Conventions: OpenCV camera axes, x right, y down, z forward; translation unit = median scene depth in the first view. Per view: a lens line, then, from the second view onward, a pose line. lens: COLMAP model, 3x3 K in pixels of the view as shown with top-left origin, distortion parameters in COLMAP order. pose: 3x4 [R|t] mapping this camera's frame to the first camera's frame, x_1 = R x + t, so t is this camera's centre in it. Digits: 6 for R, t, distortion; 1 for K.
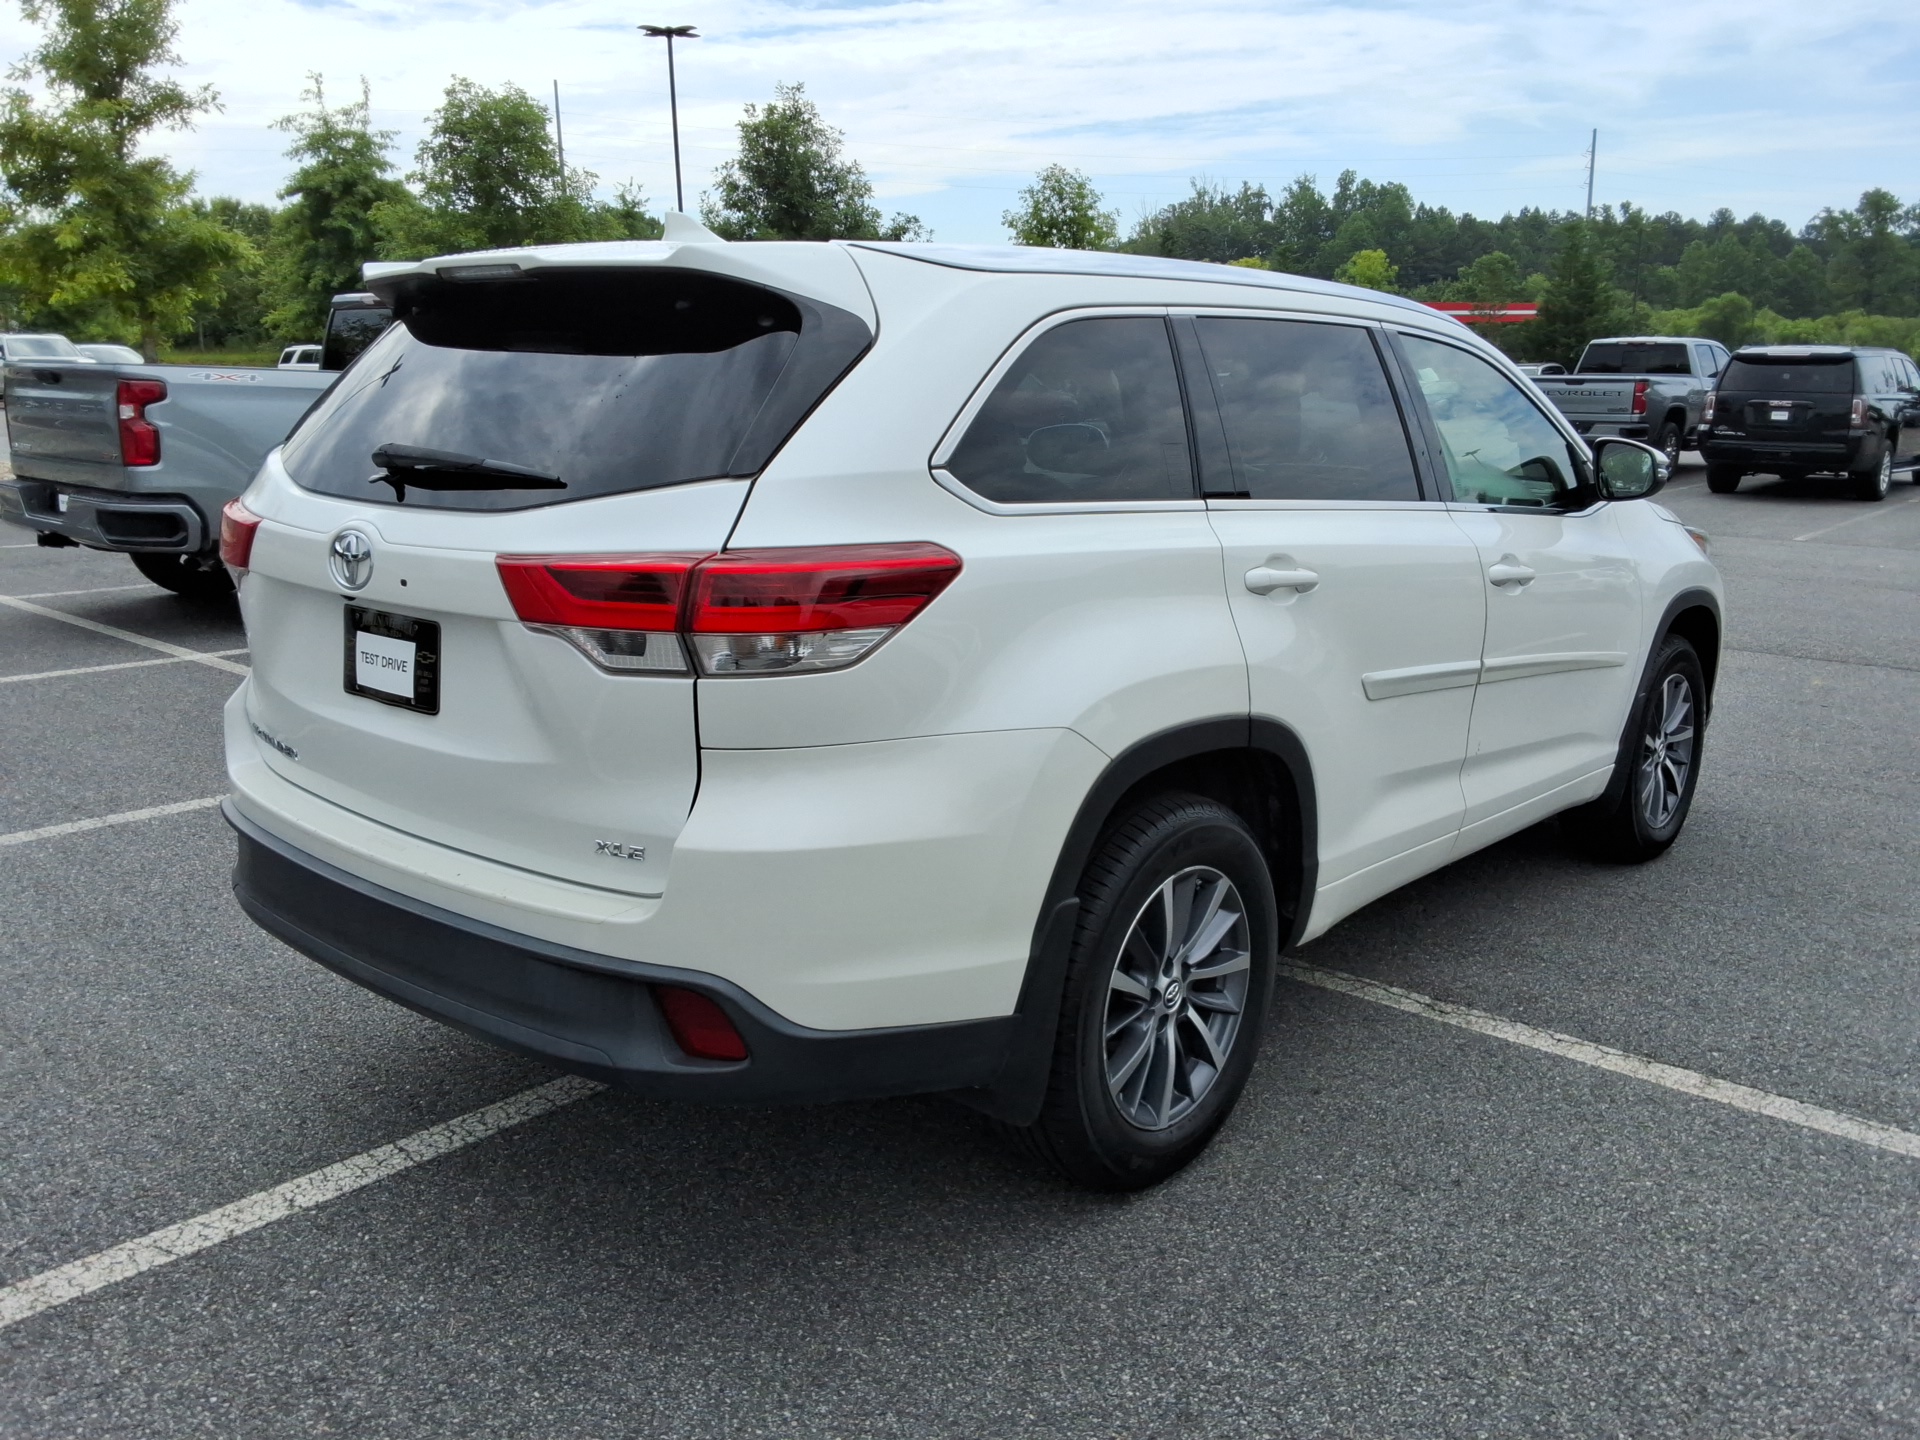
lens RADIAL K [[1539.4, 0, 974.1], [0, 1539.4, 701.6], [0, 0, 1]] dist [0.107121, -0.165328]
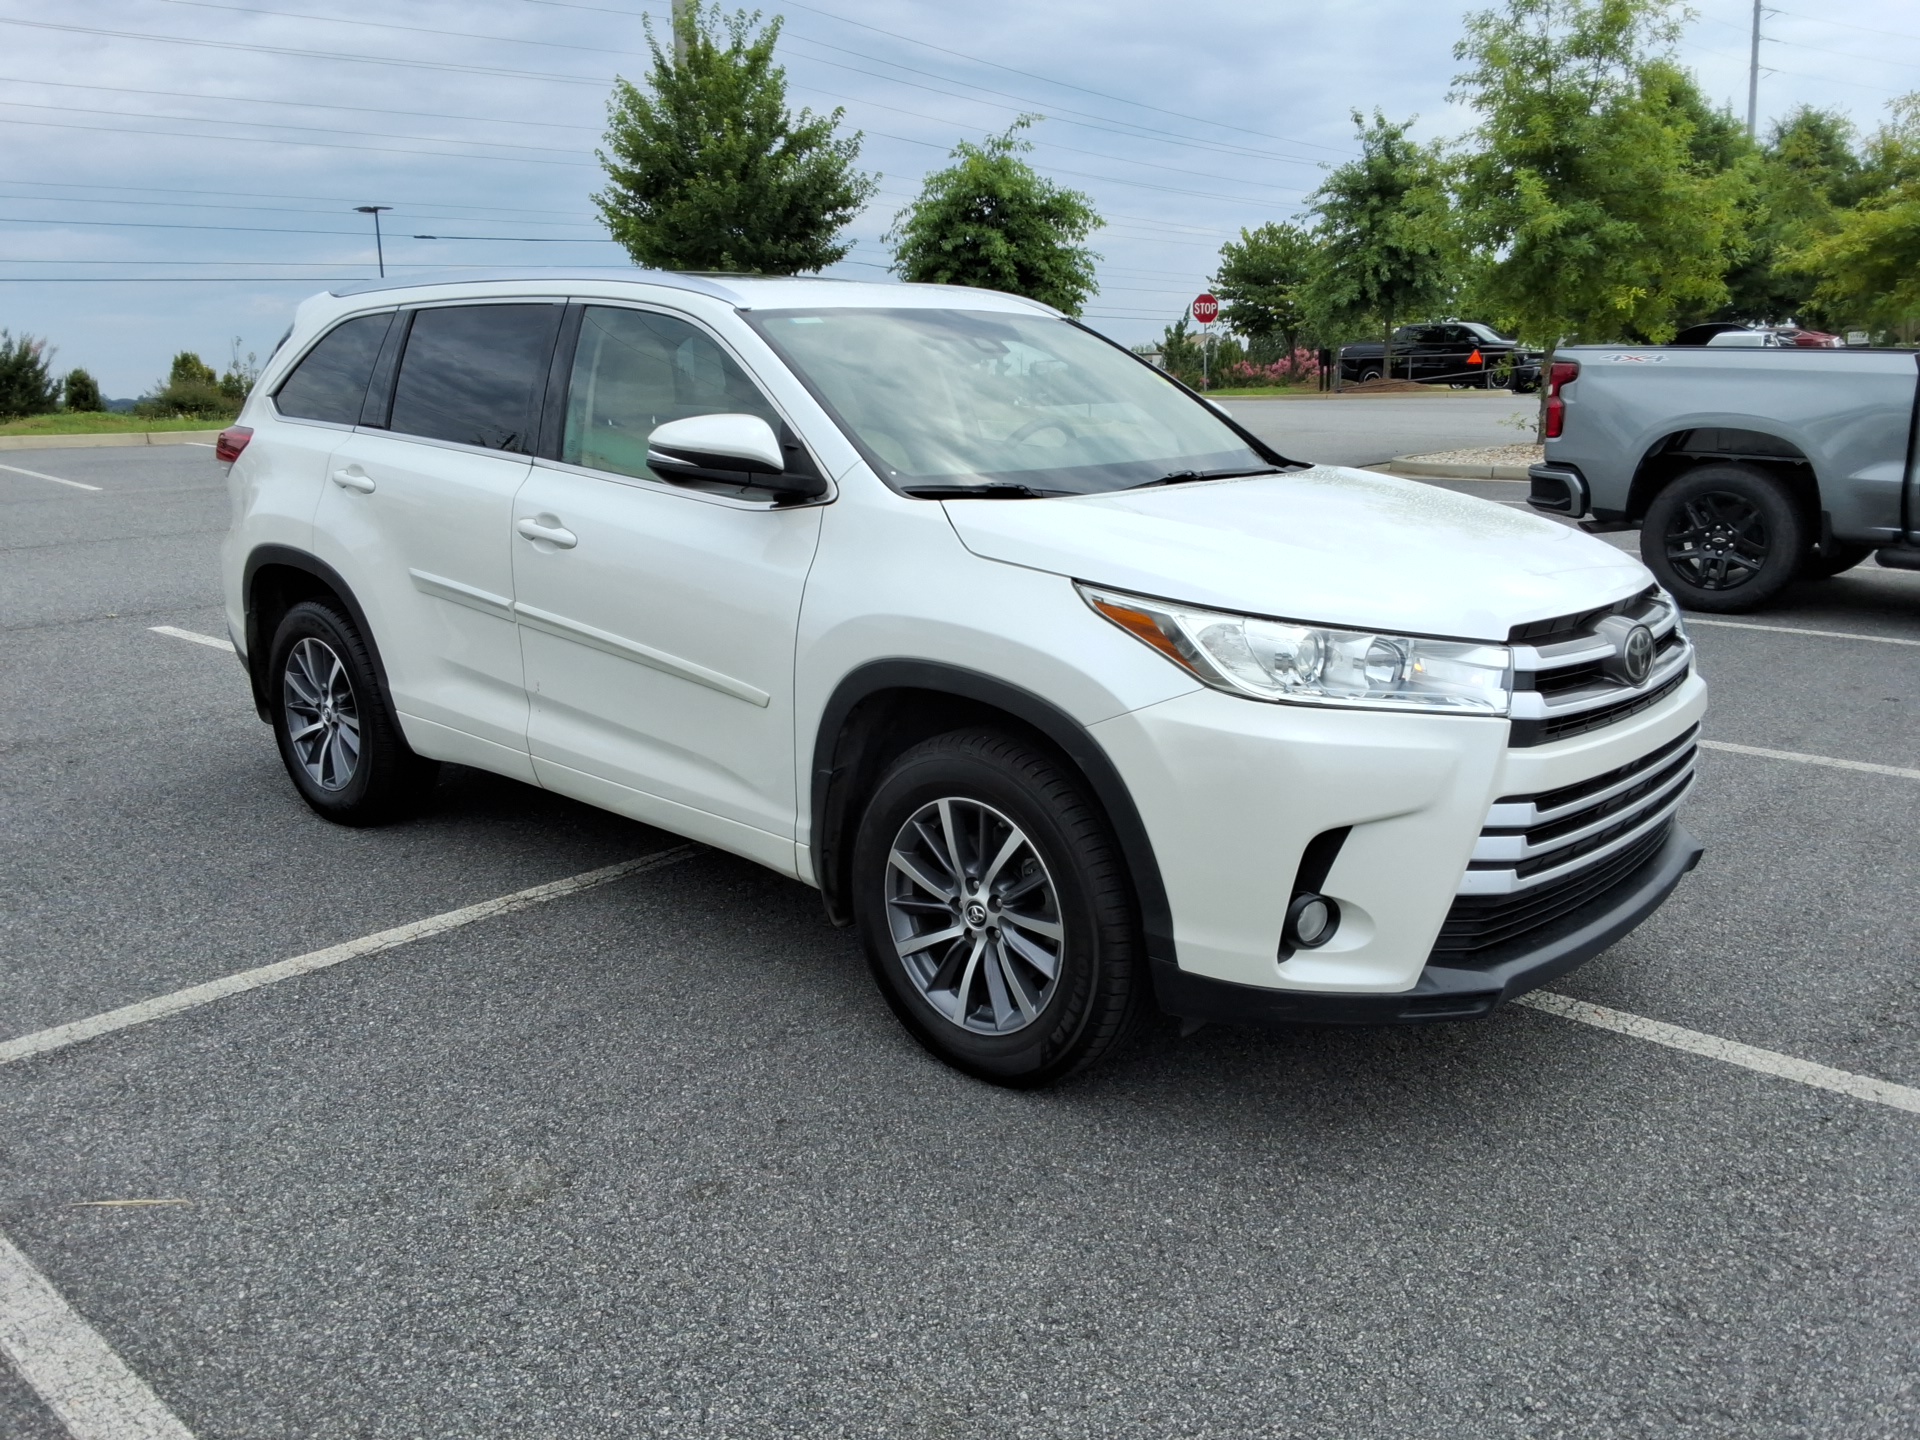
lens RADIAL K [[1539.4, 0, 956.8], [0, 1539.4, 691.8], [0, 0, 1]] dist [0.107121, -0.165328]
pose [[-0.034274, 0.193781, -0.980446, 0.313254], [-0.194848, 0.960902, 0.196729, -0.054075], [0.980234, 0.197781, 0.004824, 0.291515]]
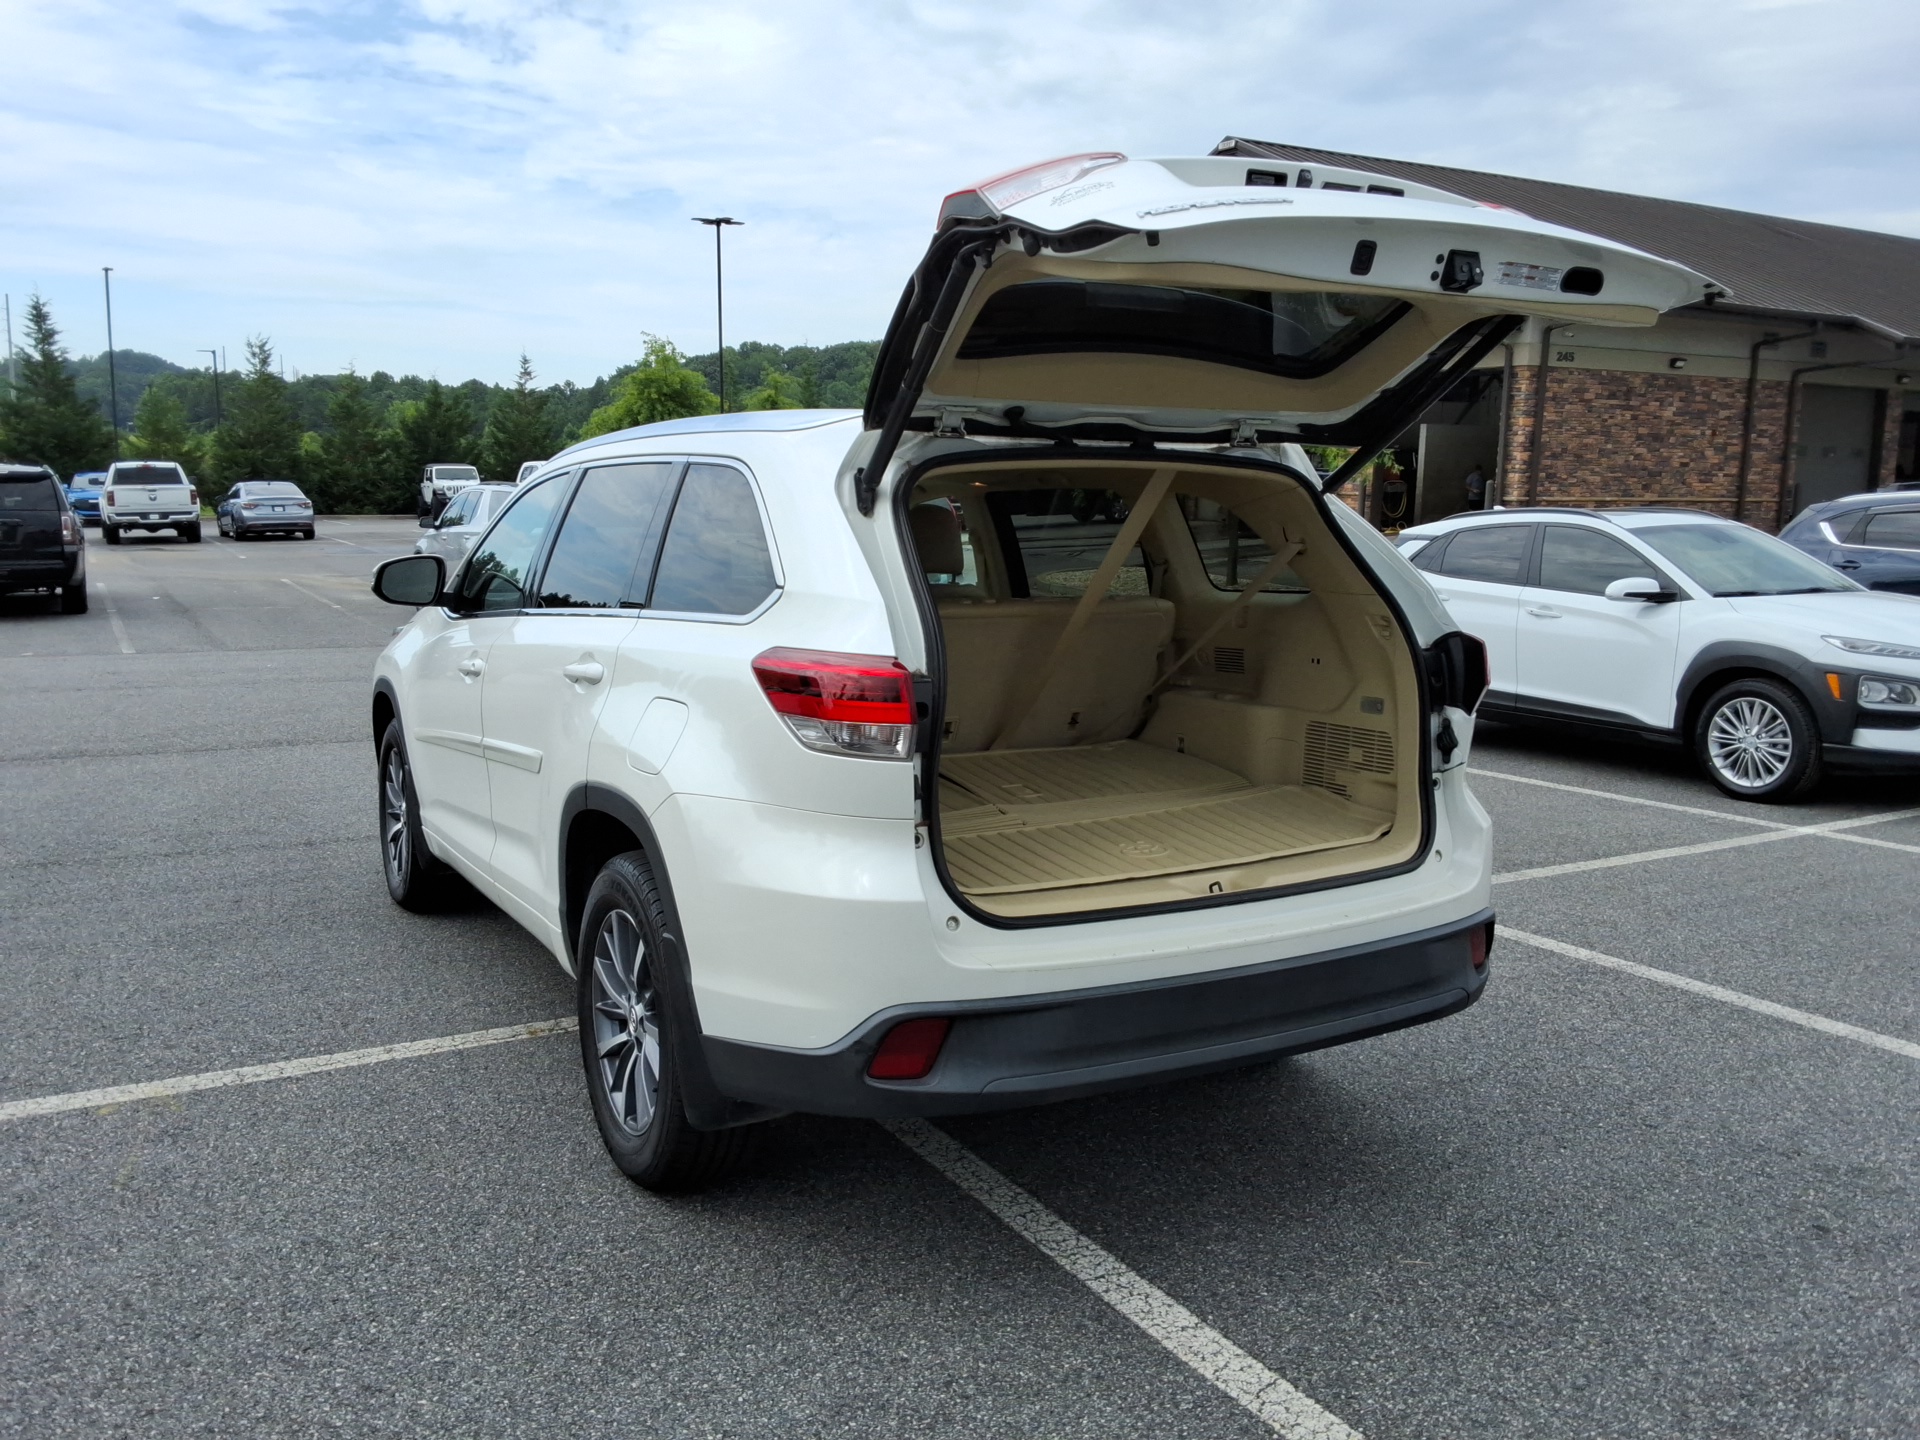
lens RADIAL K [[1539.4, 0, 977.7], [0, 1539.4, 704.3], [0, 0, 1]] dist [0.107121, -0.165328]
pose [[0.335415, -0.125721, 0.933644, -0.234505], [0.188699, 0.979937, 0.064164, -0.028721], [-0.922979, 0.154656, 0.352408, 0.119631]]
